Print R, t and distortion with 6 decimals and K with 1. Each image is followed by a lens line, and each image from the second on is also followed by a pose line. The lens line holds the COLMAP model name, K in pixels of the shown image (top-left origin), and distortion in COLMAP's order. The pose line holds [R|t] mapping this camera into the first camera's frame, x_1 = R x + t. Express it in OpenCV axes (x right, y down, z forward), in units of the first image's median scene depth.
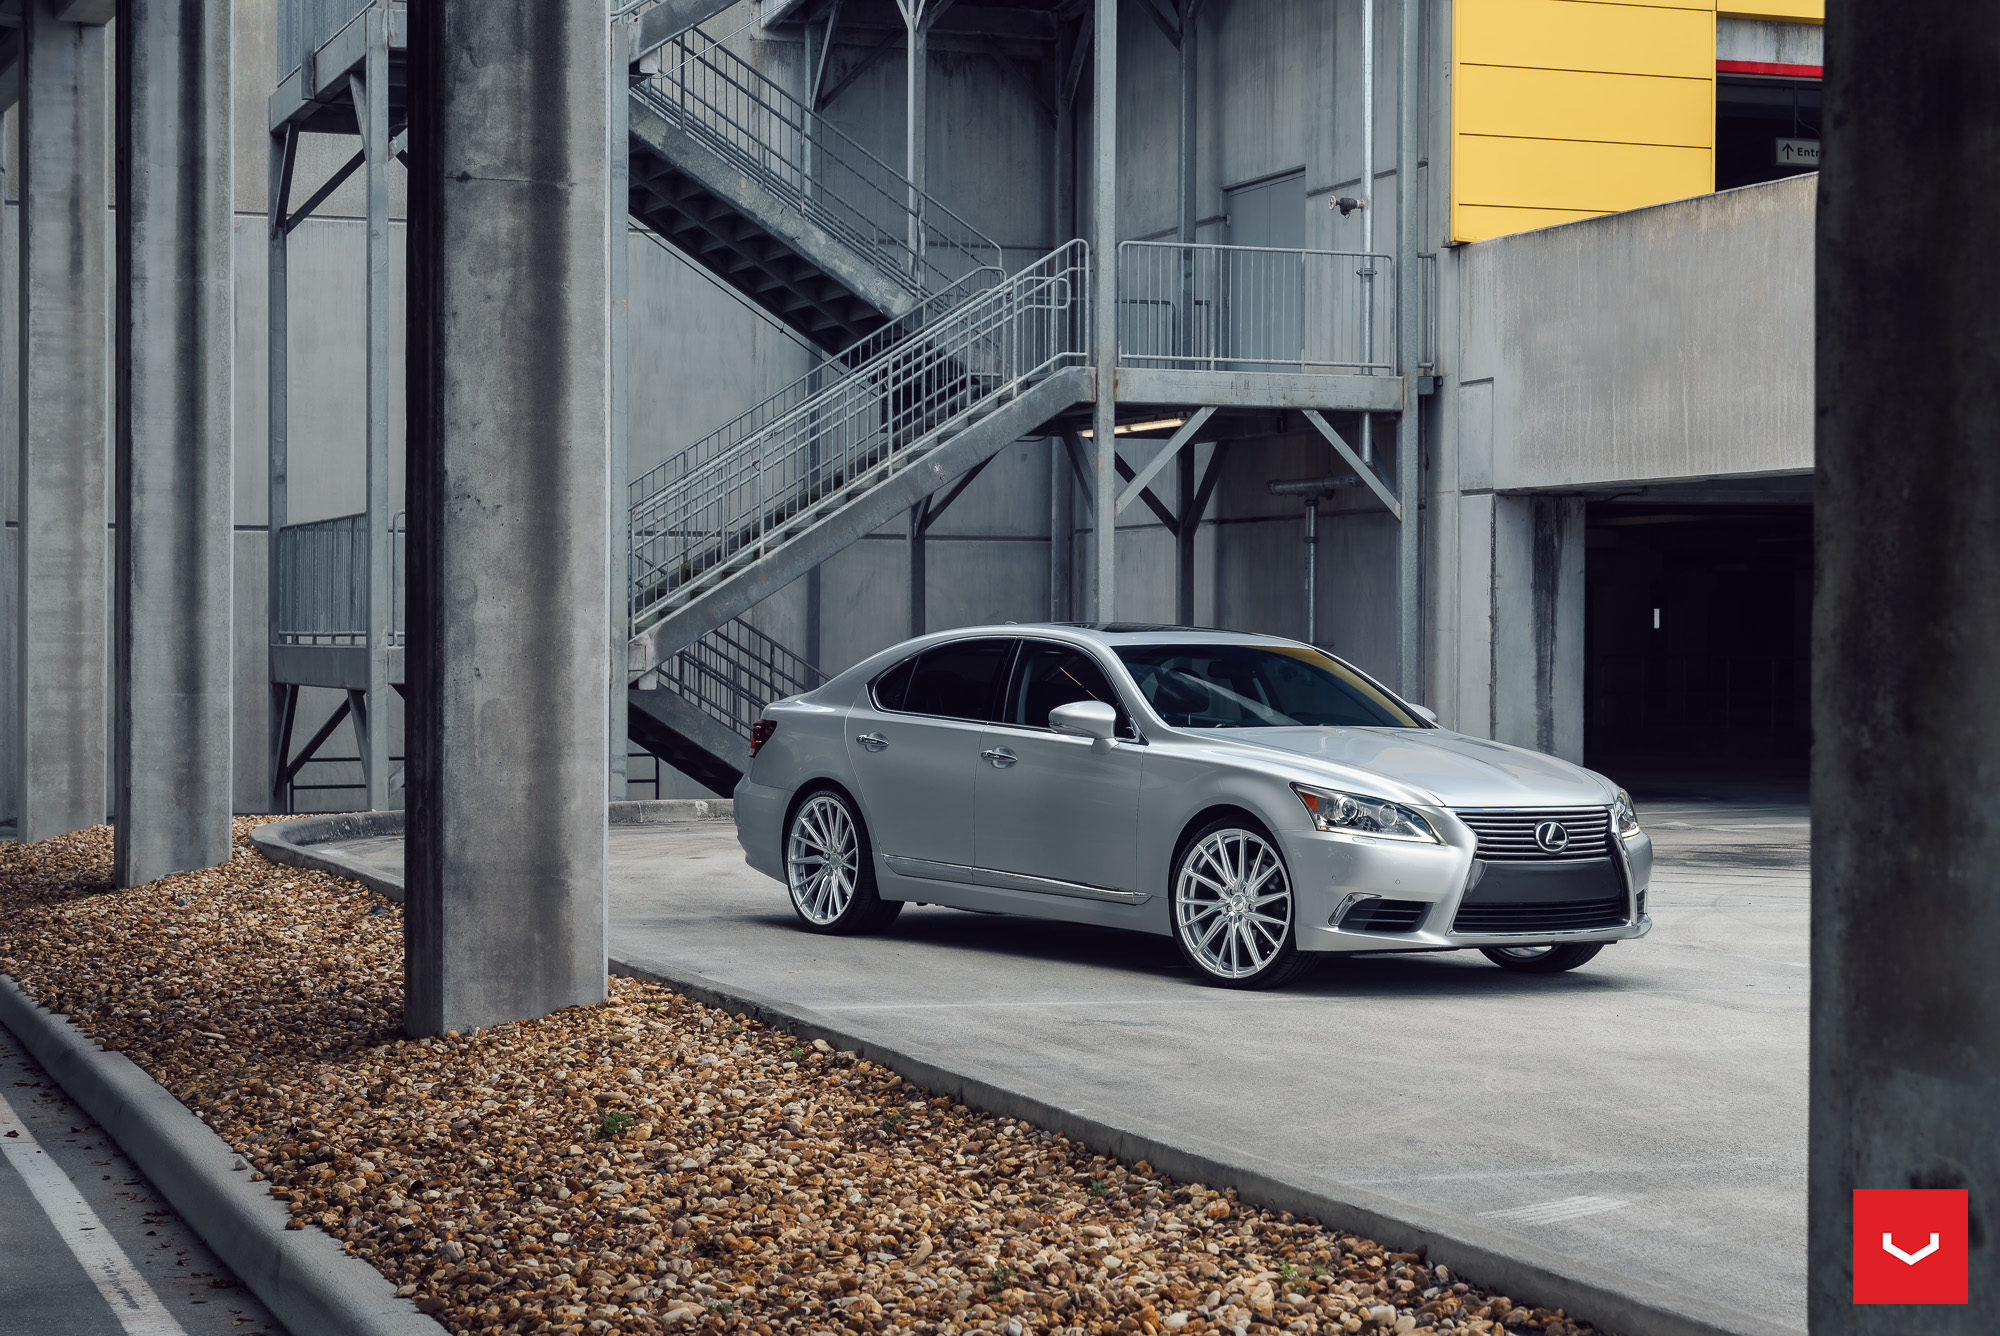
lens RADIAL K [[3497.7, 0, 998.6], [0, 3497.7, 665.4], [0, 0, 1]] dist [0.041681, 0.000000]
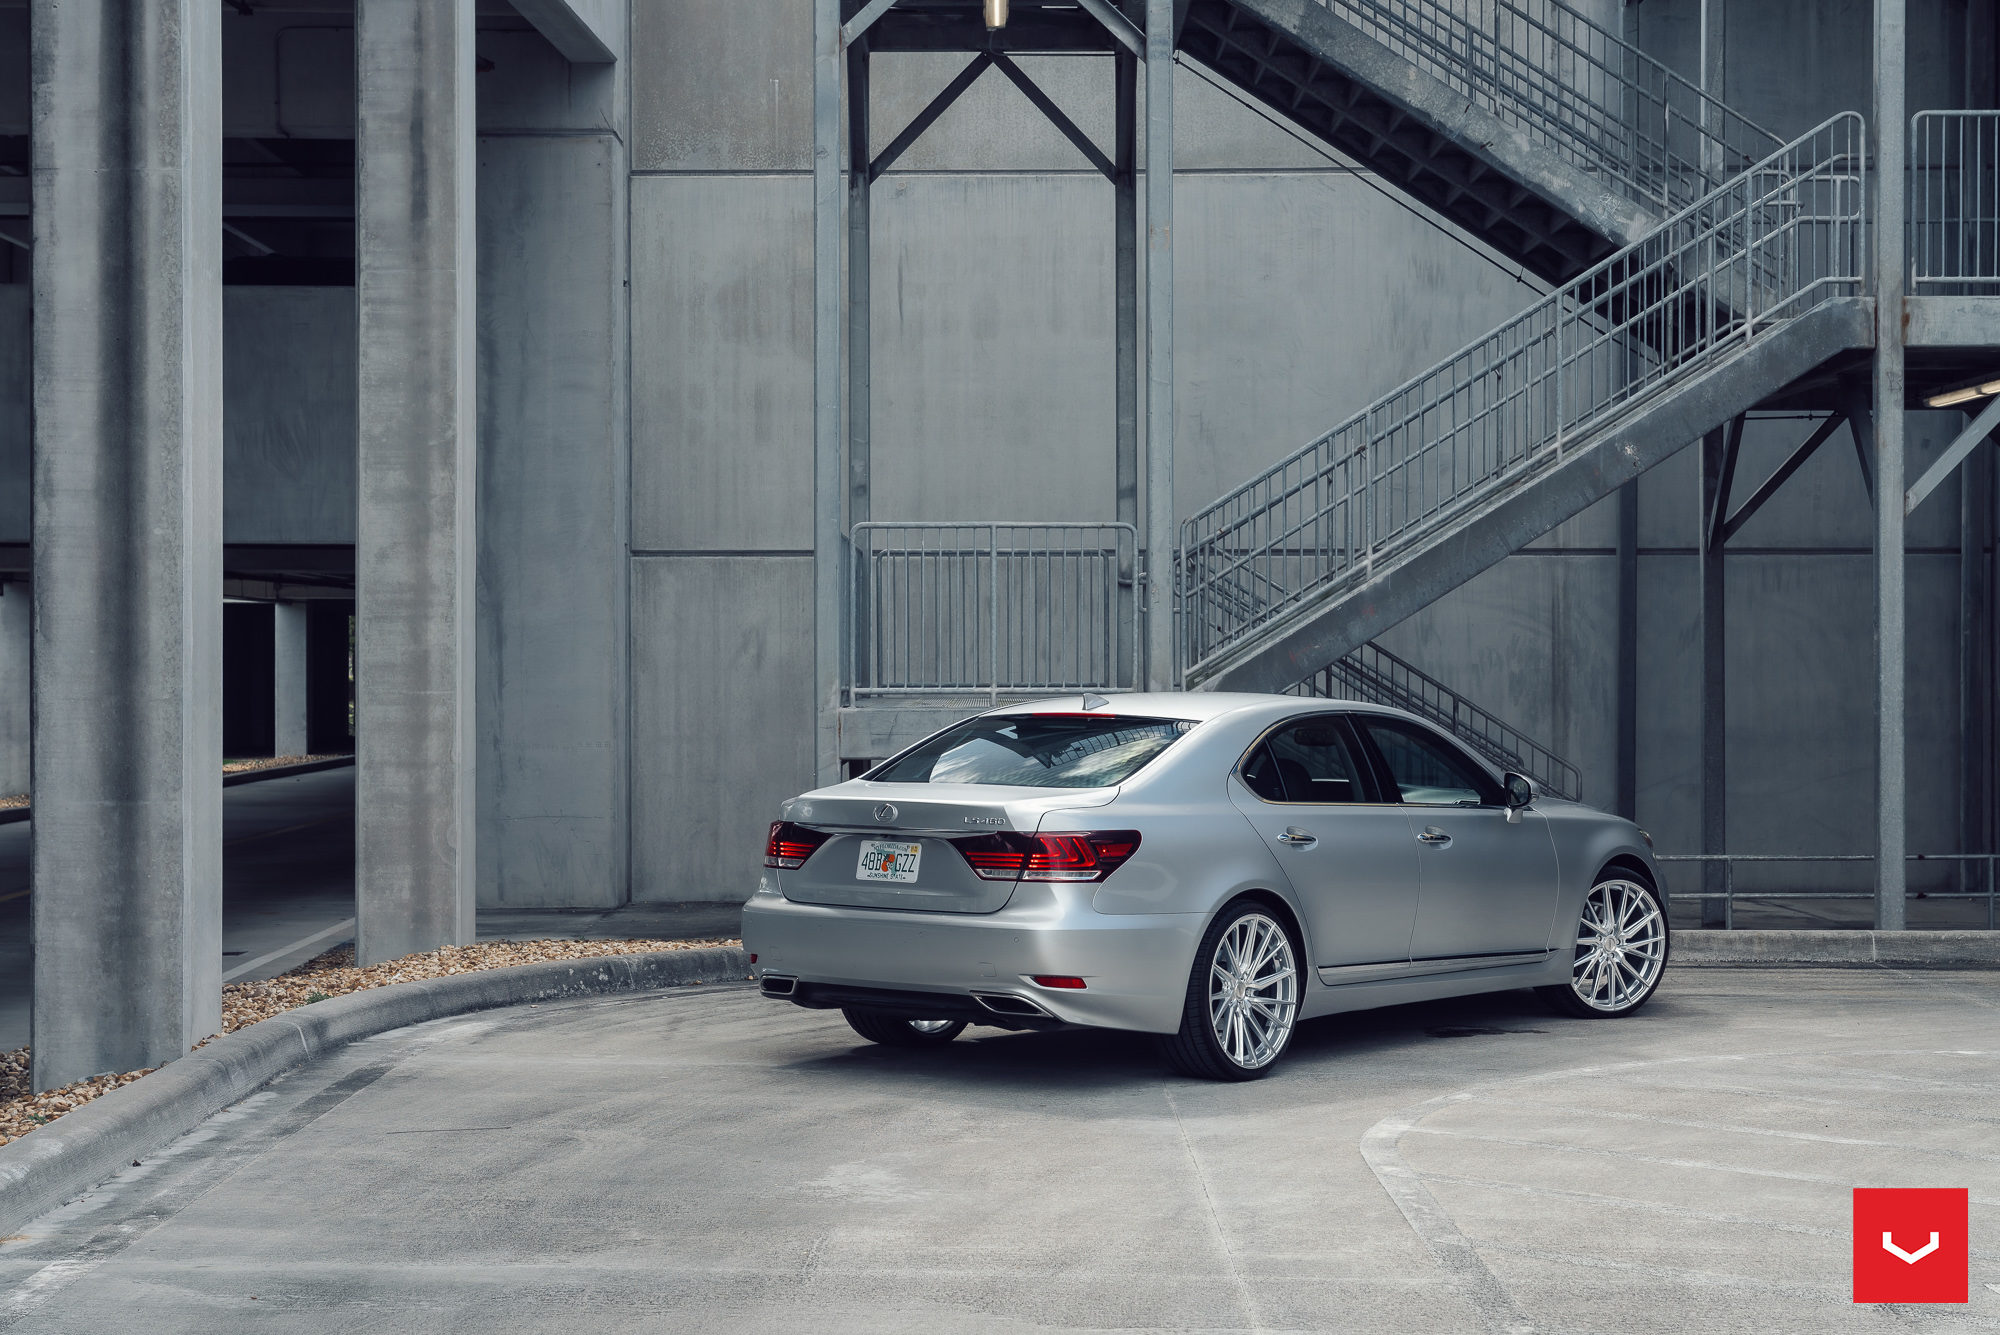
lens RADIAL K [[3353.4, 0, 1002.5], [0, 3353.4, 670.3], [0, 0, 1]] dist [0.030739, 0.000000]
pose [[0.936127, -0.003444, -0.351646, 0.110959], [0.001511, 0.999982, -0.005770, -0.009676], [0.351660, 0.004871, 0.936115, 0.363748]]
